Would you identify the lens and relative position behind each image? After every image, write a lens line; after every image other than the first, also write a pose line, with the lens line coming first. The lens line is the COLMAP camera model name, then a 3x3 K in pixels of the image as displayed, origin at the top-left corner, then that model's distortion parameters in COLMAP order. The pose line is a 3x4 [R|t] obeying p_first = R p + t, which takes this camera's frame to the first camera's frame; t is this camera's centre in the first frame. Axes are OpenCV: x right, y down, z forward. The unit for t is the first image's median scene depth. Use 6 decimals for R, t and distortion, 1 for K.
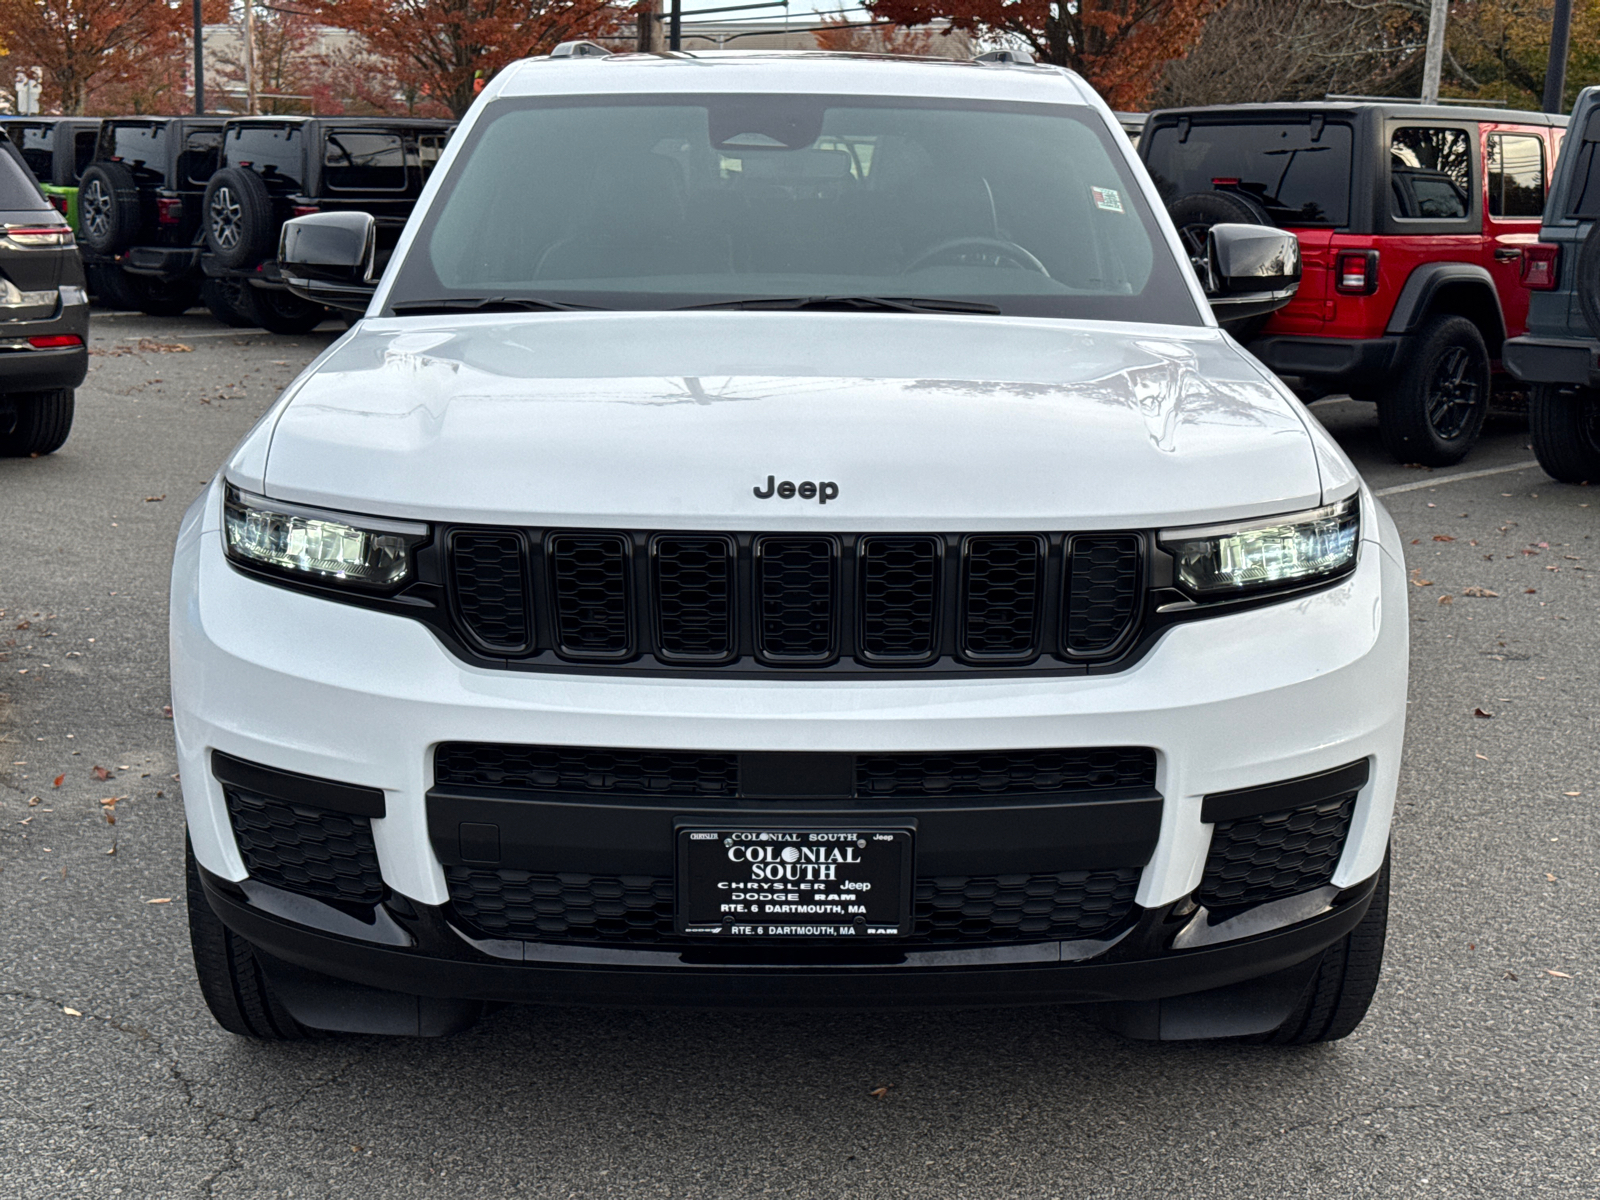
lens RADIAL K [[2240.6, 0, 800.0], [0, 2240.6, 600.0], [0, 0, 1]] dist [0.124751, 0.713493]
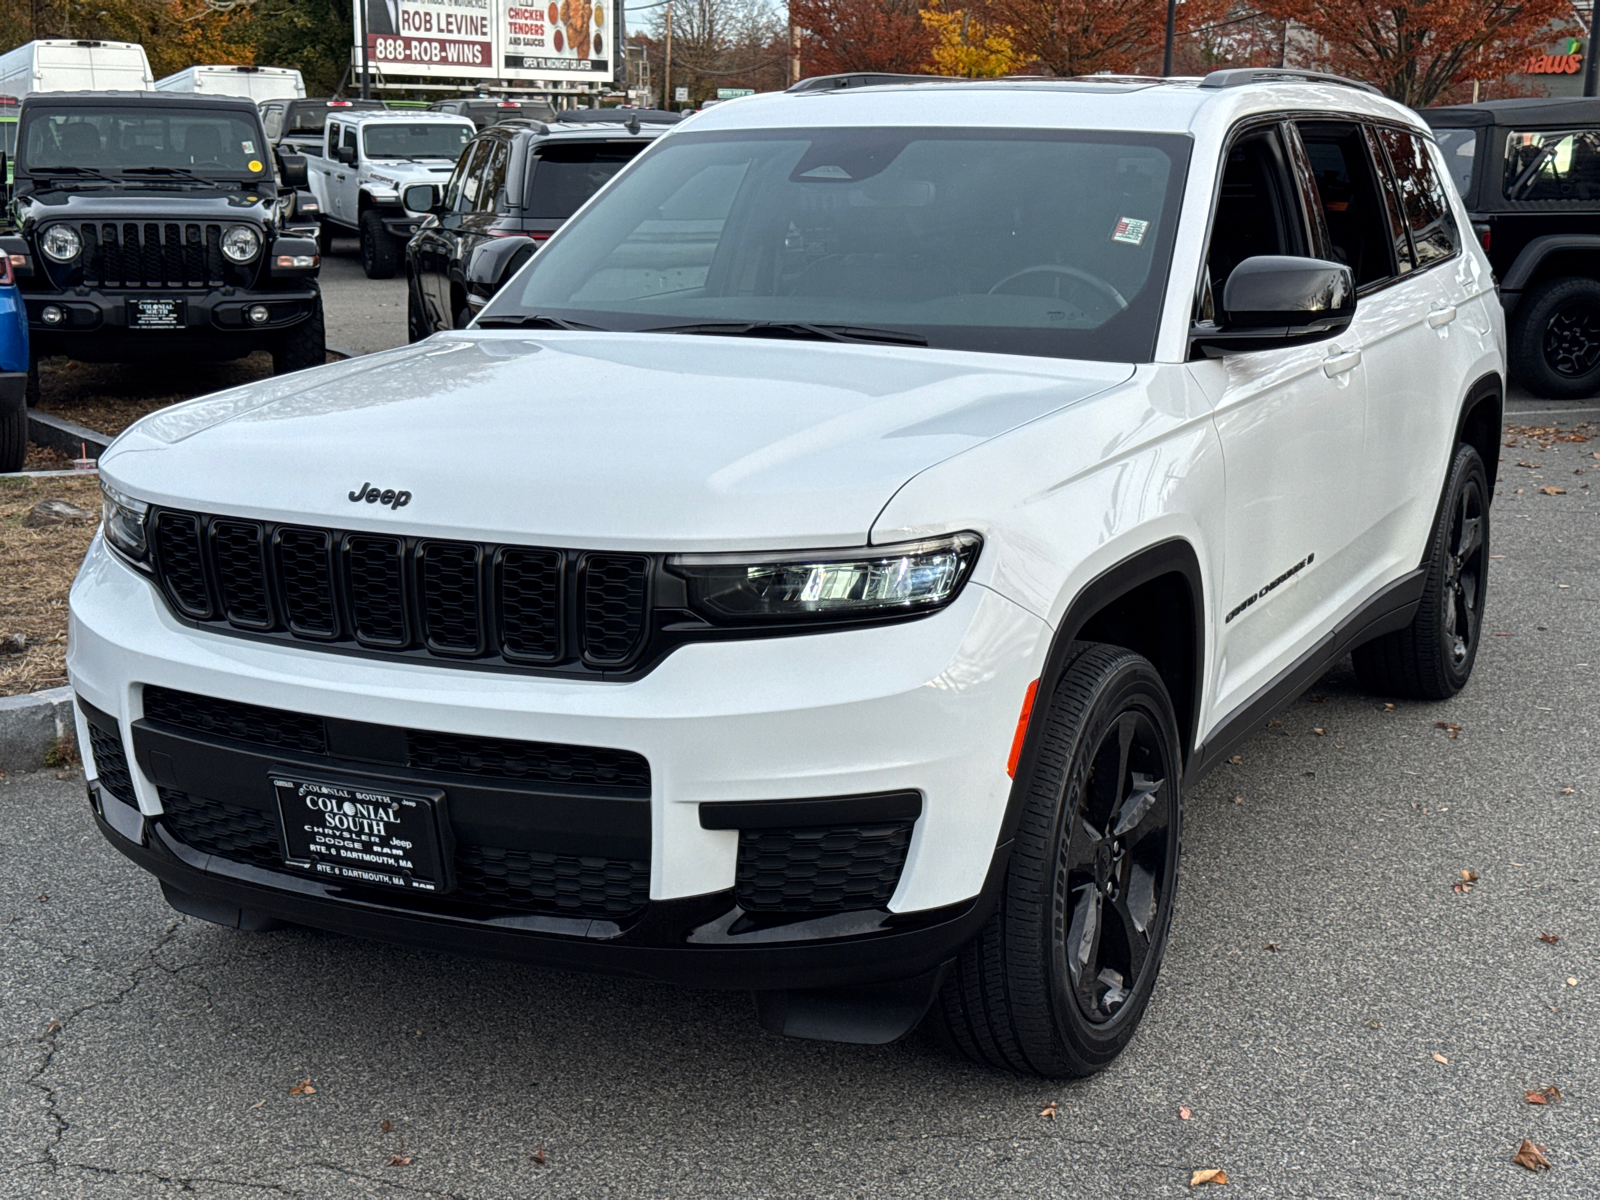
lens RADIAL K [[2309.5, 0, 822.4], [0, 2309.5, 597.2], [0, 0, 1]] dist [0.106060, -0.079420]
pose [[0.890407, 0.083737, -0.447396, 0.730315], [-0.081123, 0.996390, 0.025038, -0.044944], [0.447877, 0.014000, 0.893986, 0.032493]]
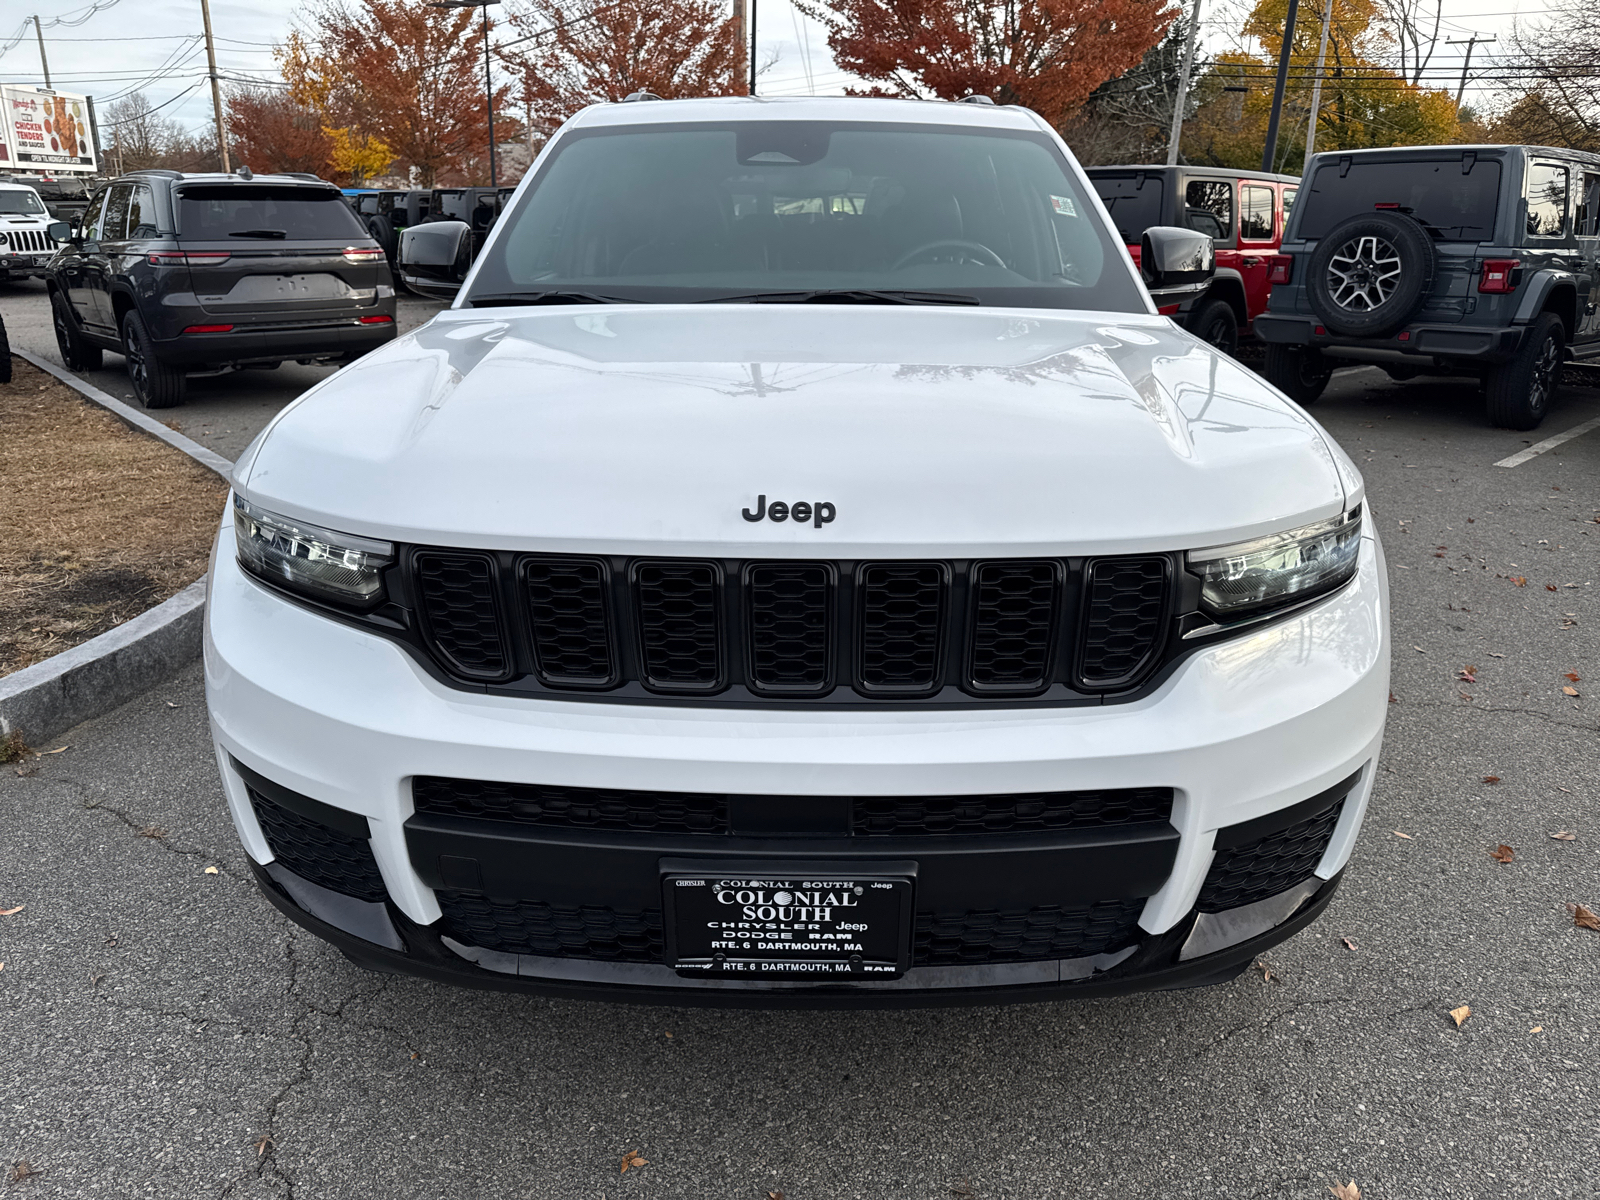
lens RADIAL K [[1126.0, 0, 794.4], [0, 1126.0, 602.0], [0, 0, 1]] dist [0.112138, -0.107062]
pose [[0.999668, 0.003776, -0.025479, 0.012017], [-0.000323, 0.990958, 0.134175, -0.072951], [0.025755, -0.134122, 0.990630, 0.534891]]
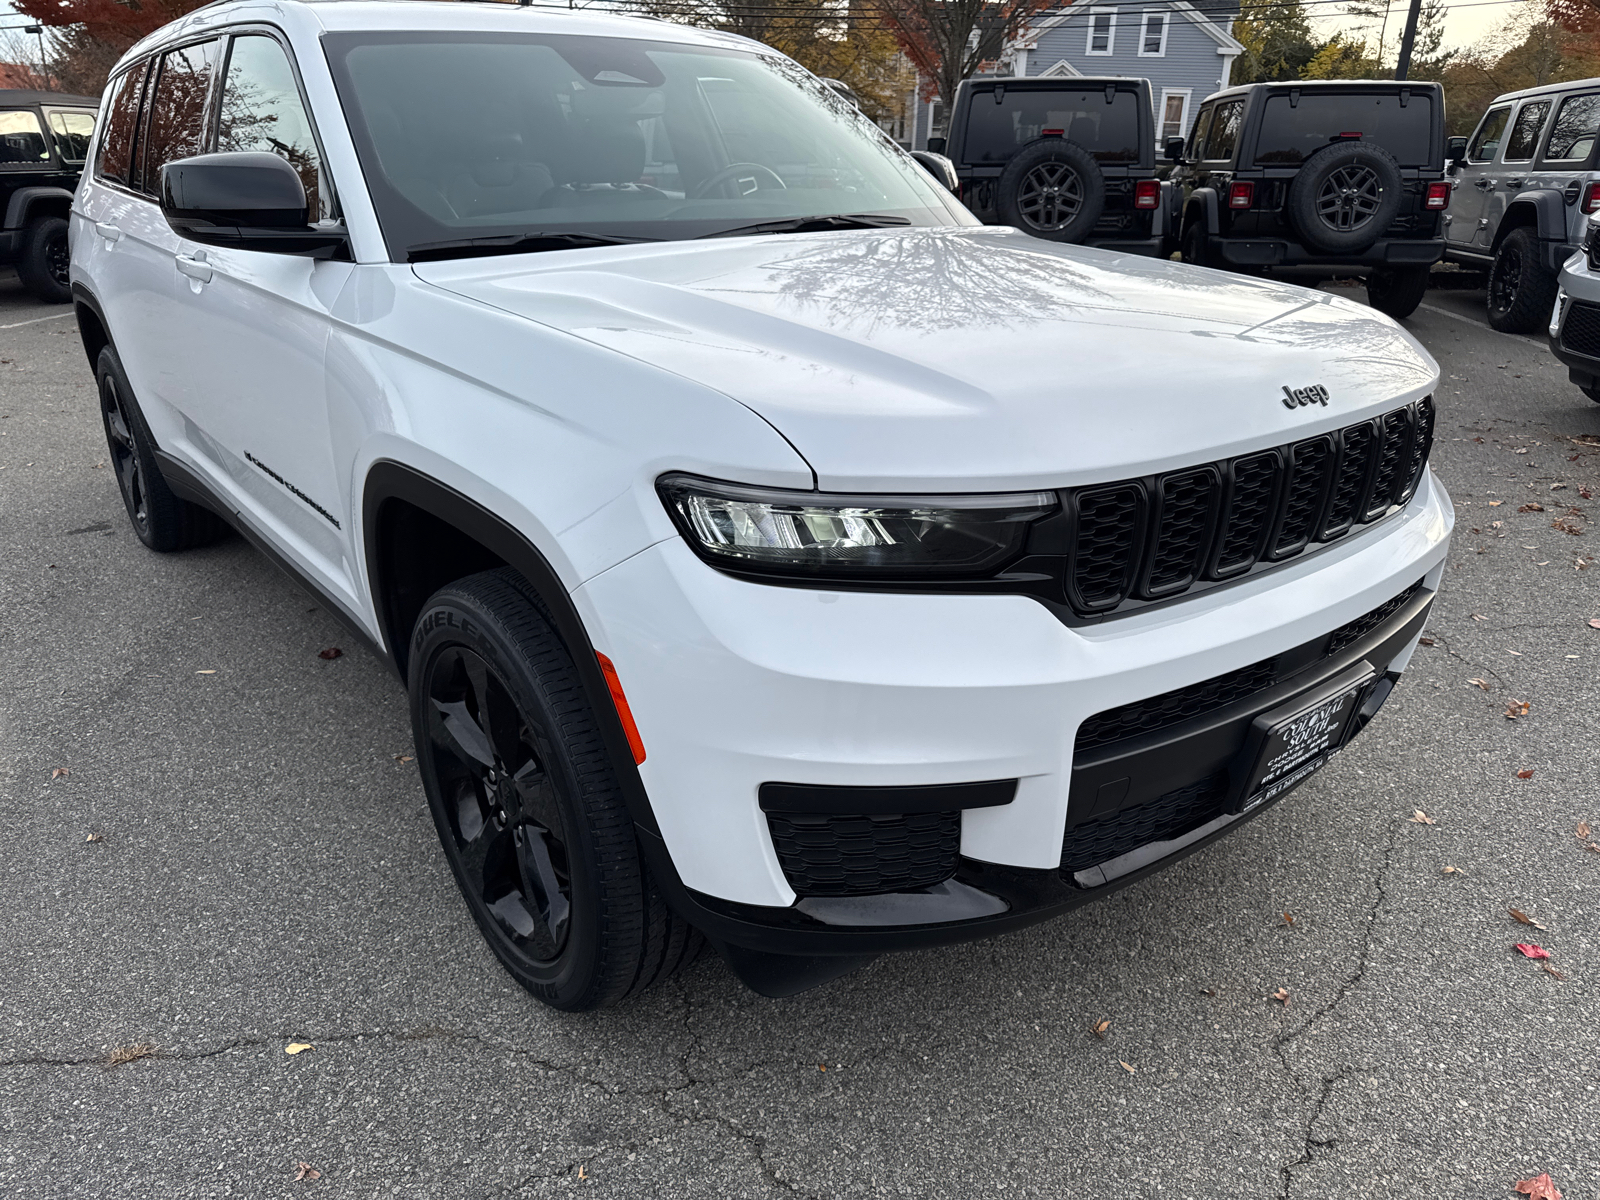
lens RADIAL K [[1158.4, 0, 814.3], [0, 1158.4, 606.6], [0, 0, 1]] dist [0.033788, -0.057366]
pose [[0.772118, -0.244560, 0.586537, -0.523725], [0.125246, 0.963442, 0.236839, -0.111481], [-0.623015, -0.109406, 0.774521, 0.694574]]
